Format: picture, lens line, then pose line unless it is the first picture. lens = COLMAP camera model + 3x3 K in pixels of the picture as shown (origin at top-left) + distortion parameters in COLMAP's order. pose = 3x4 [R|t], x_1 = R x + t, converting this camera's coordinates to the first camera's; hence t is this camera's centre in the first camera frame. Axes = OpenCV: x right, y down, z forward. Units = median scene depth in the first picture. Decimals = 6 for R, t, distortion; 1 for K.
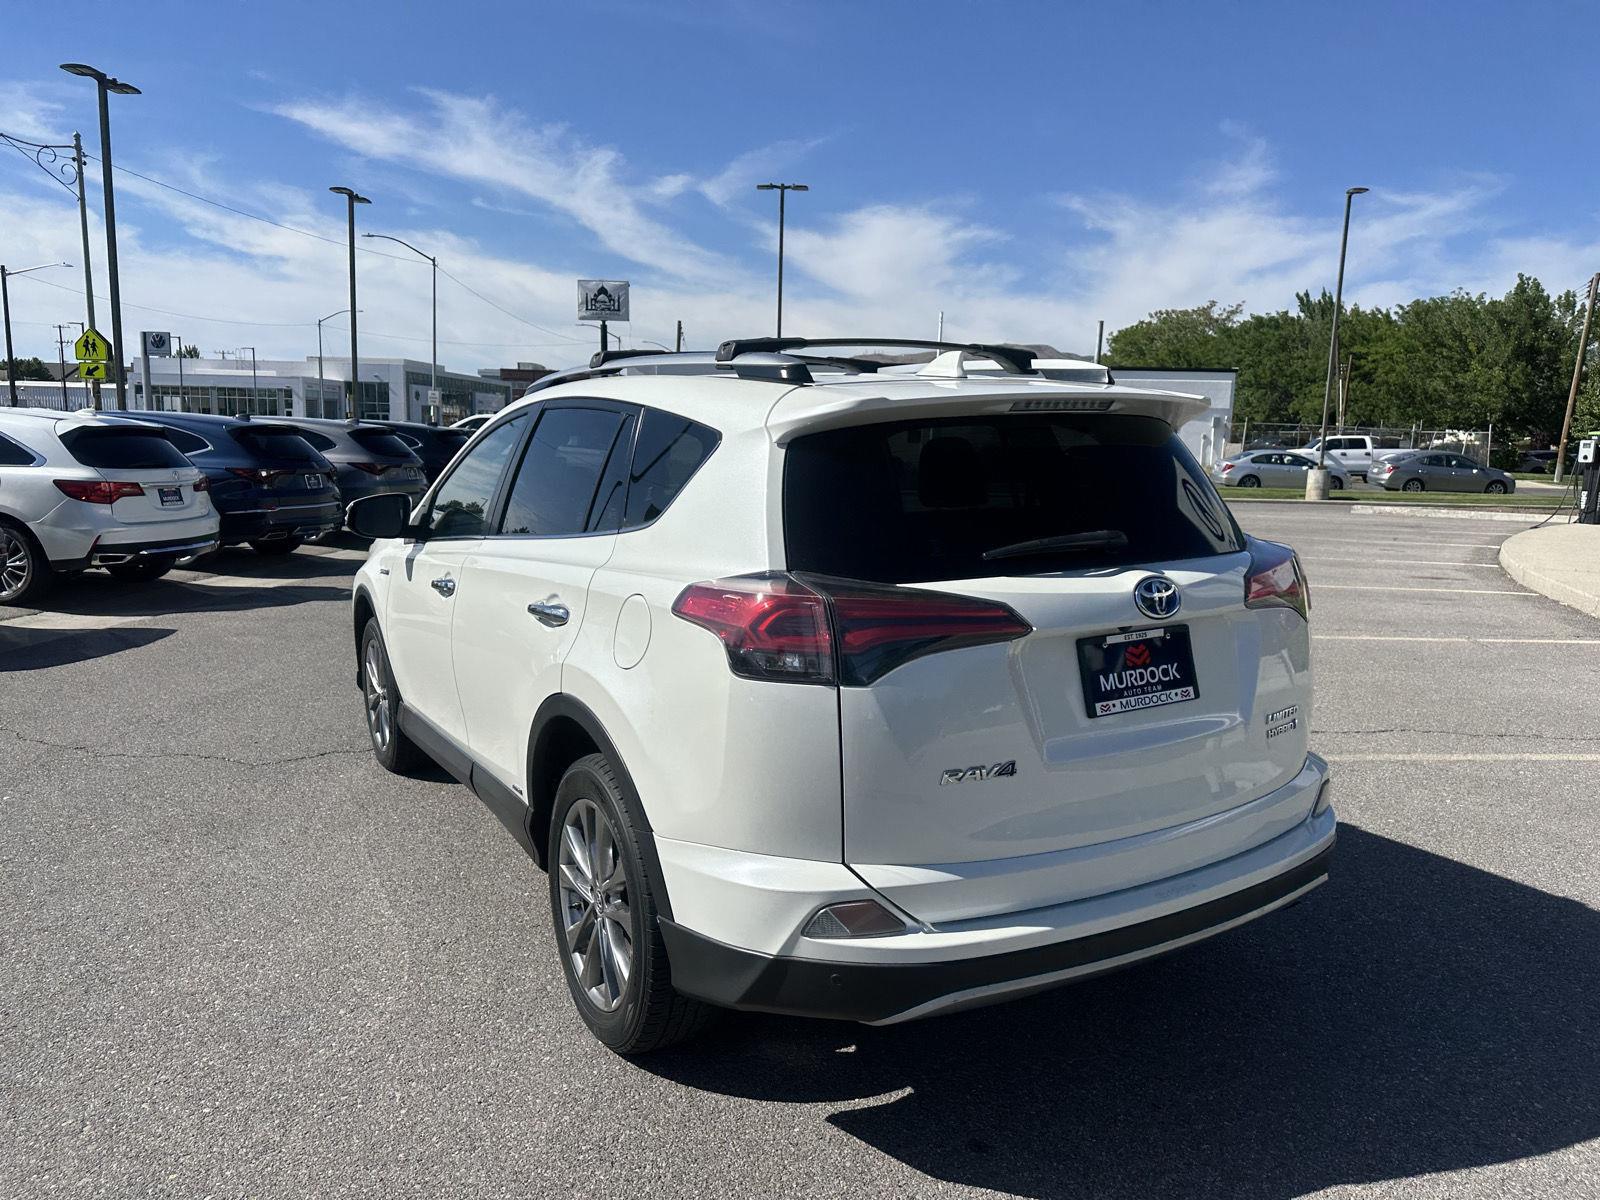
lens RADIAL K [[1140.1, 0, 793.3], [0, 1140.1, 601.2], [0, 0, 1]] dist [0.089601, -0.125254]
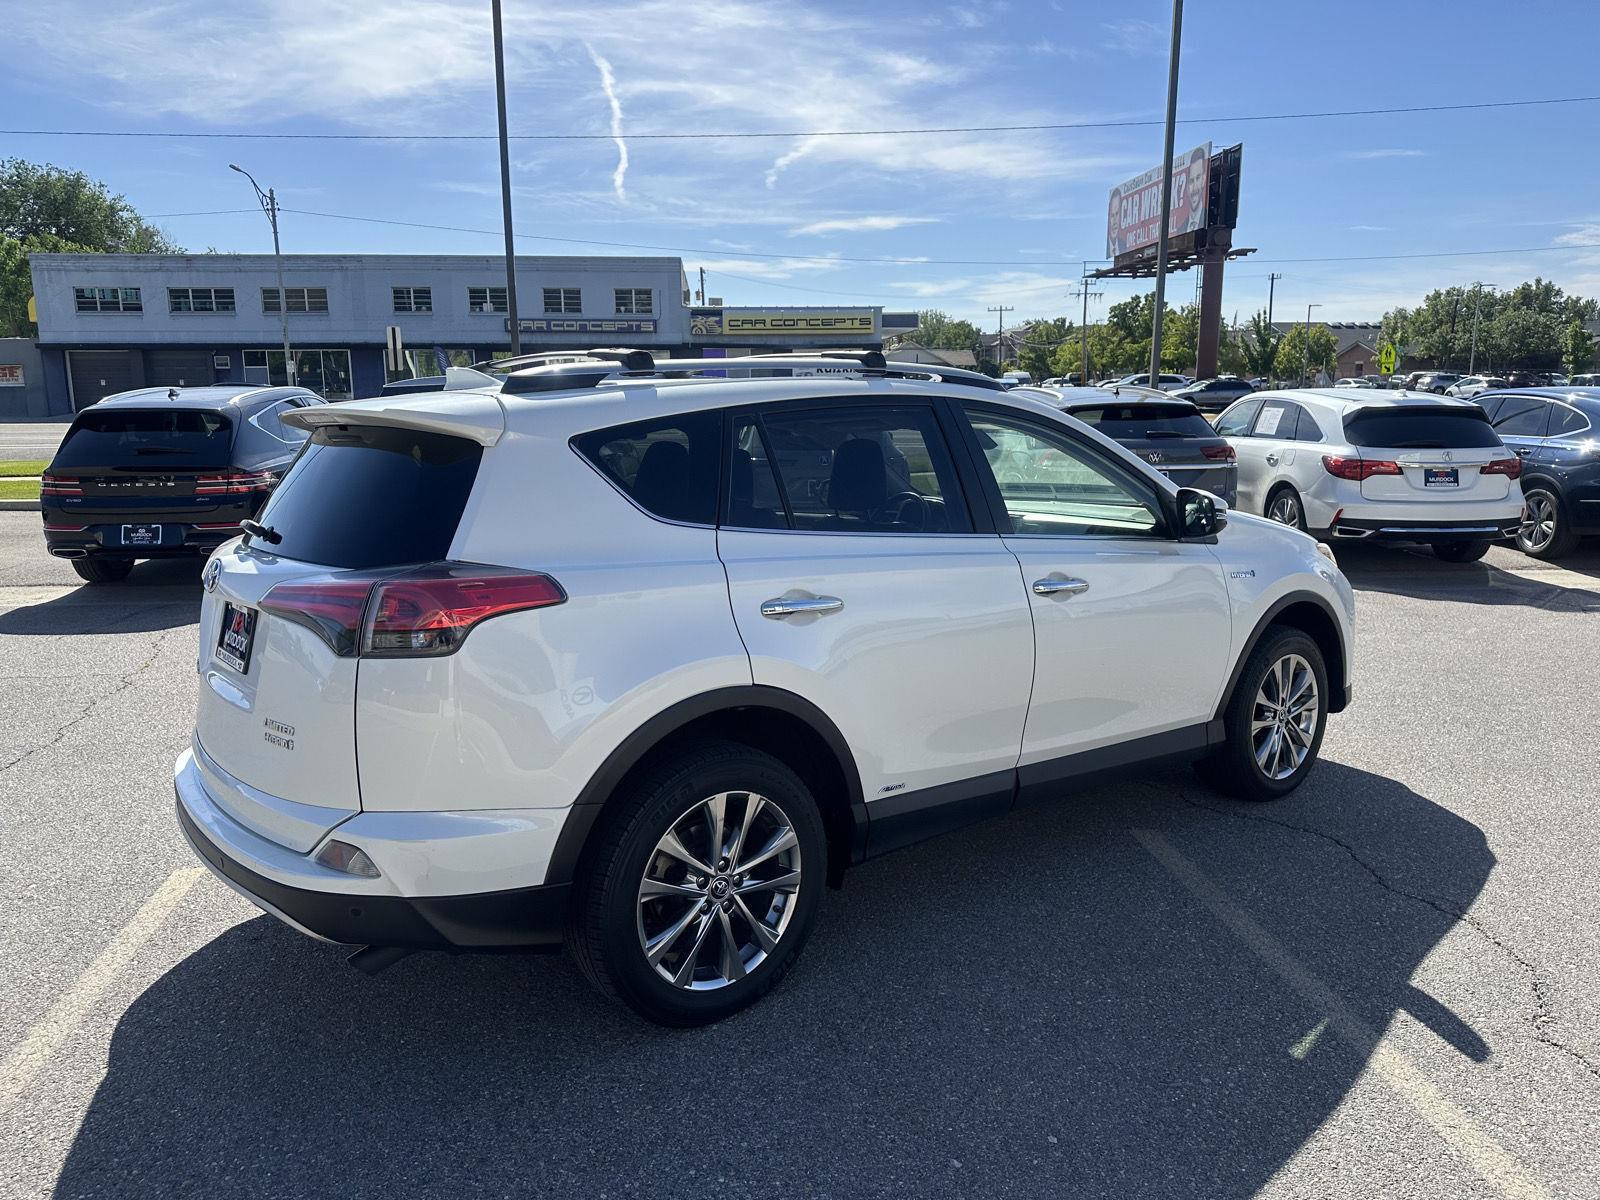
lens RADIAL K [[1147.4, 0, 789.5], [0, 1147.4, 591.7], [0, 0, 1]] dist [0.047054, -0.064535]
pose [[0.140299, 0.155649, -0.977798, 0.126162], [-0.136351, 0.981194, 0.136625, -0.019070], [0.980676, 0.114156, 0.158884, 0.109948]]
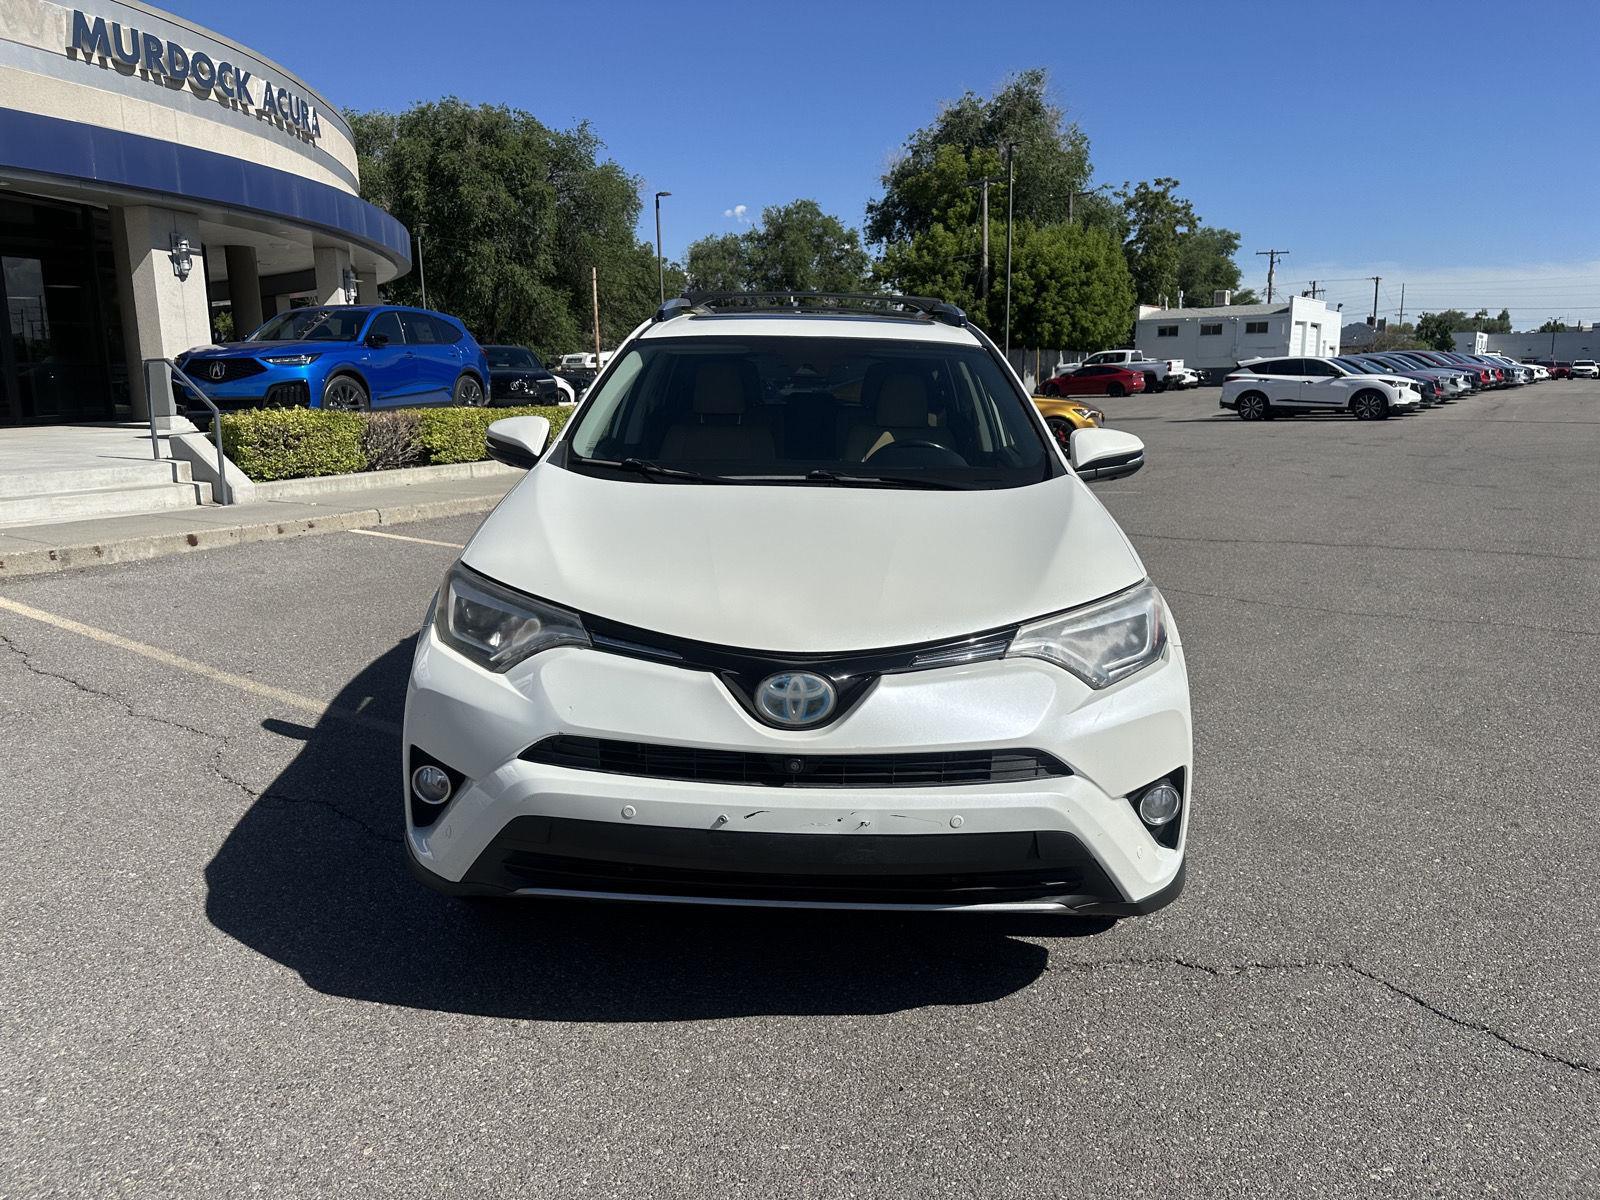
lens RADIAL K [[1098.6, 0, 792.7], [0, 1098.6, 601.7], [0, 0, 1]] dist [0.078053, -0.112900]
pose [[-0.856105, -0.110537, 0.504843, -0.091350], [0.069775, 0.943192, 0.324838, -0.036923], [-0.512071, 0.313321, -0.799758, 0.265865]]
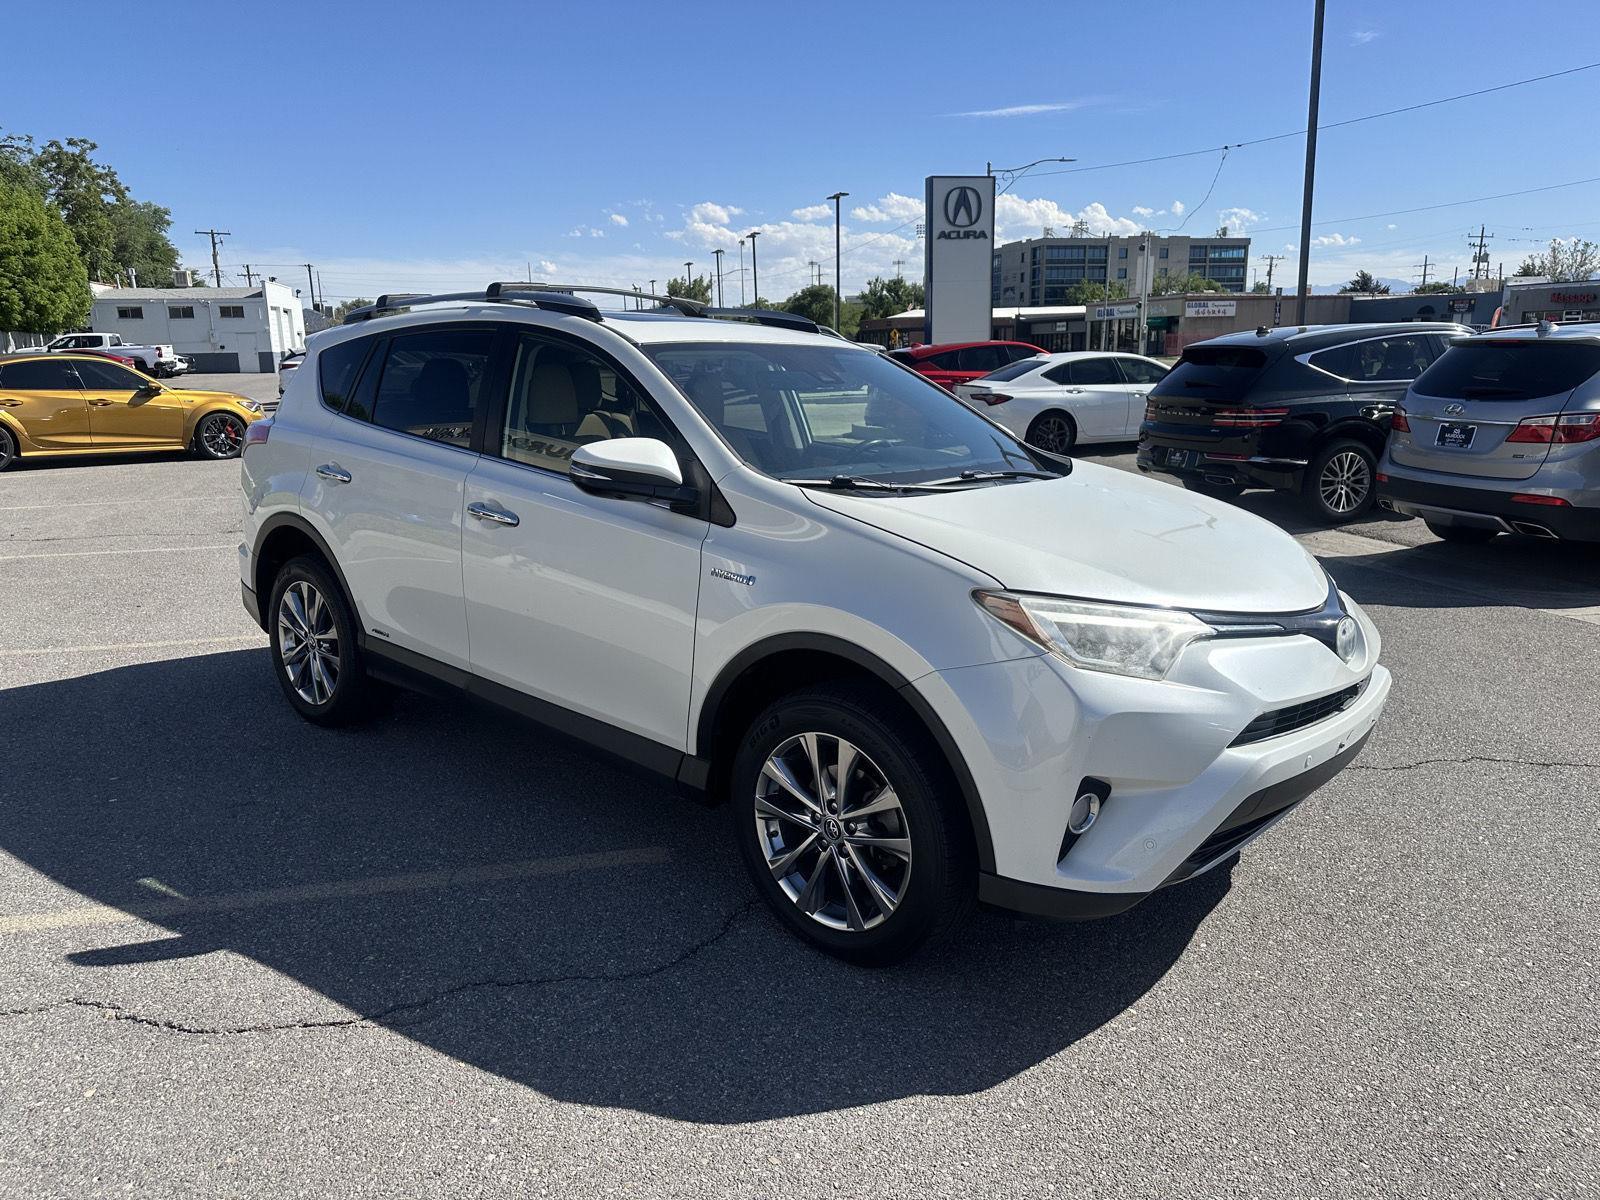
lens RADIAL K [[1131.9, 0, 762.7], [0, 1131.9, 606.6], [0, 0, 1]] dist [0.008556, -0.004443]
pose [[-0.951191, 0.065651, -0.301539, 0.018501], [-0.045714, 0.936355, 0.348065, -0.041034], [0.305198, 0.344861, -0.887651, 0.278953]]
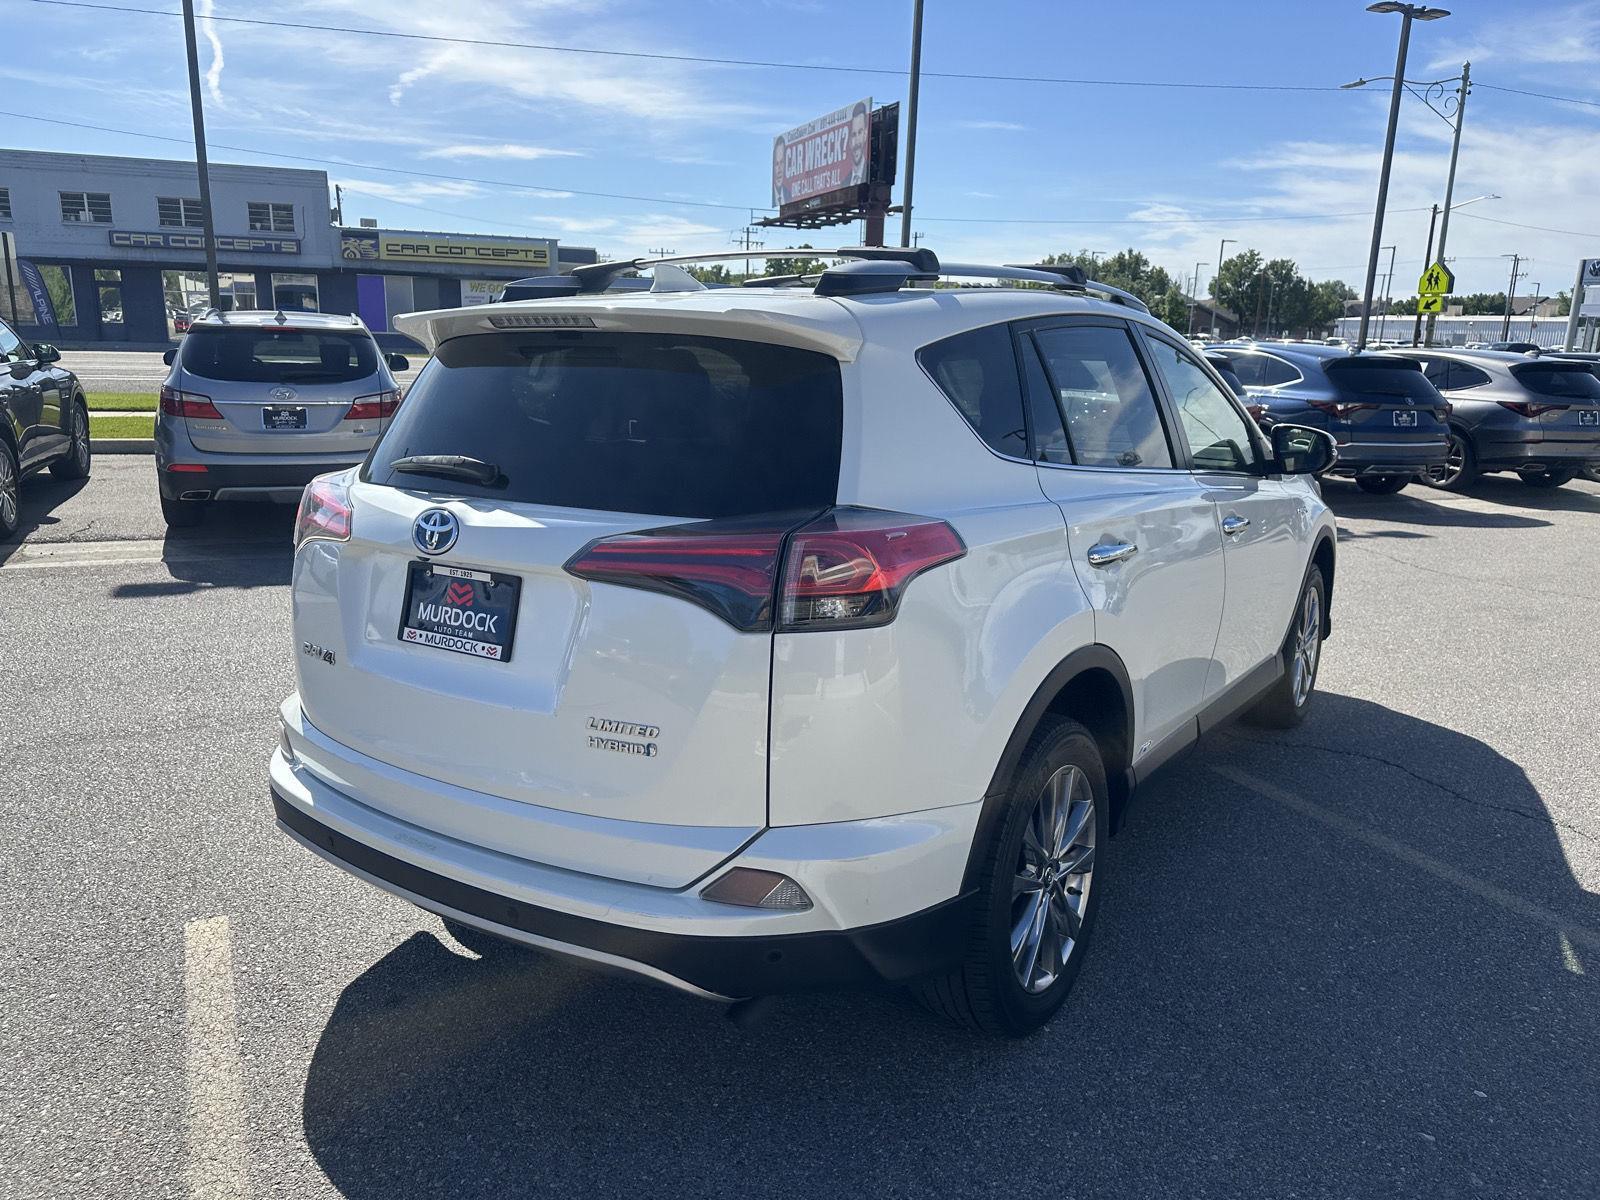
lens RADIAL K [[1140.1, 0, 793.3], [0, 1140.1, 601.2], [0, 0, 1]] dist [0.089601, -0.125254]
pose [[0.432652, 0.197528, -0.879656, 0.096380], [-0.149228, 0.977935, 0.146200, -0.009639], [0.889125, 0.068015, 0.452582, 0.063985]]
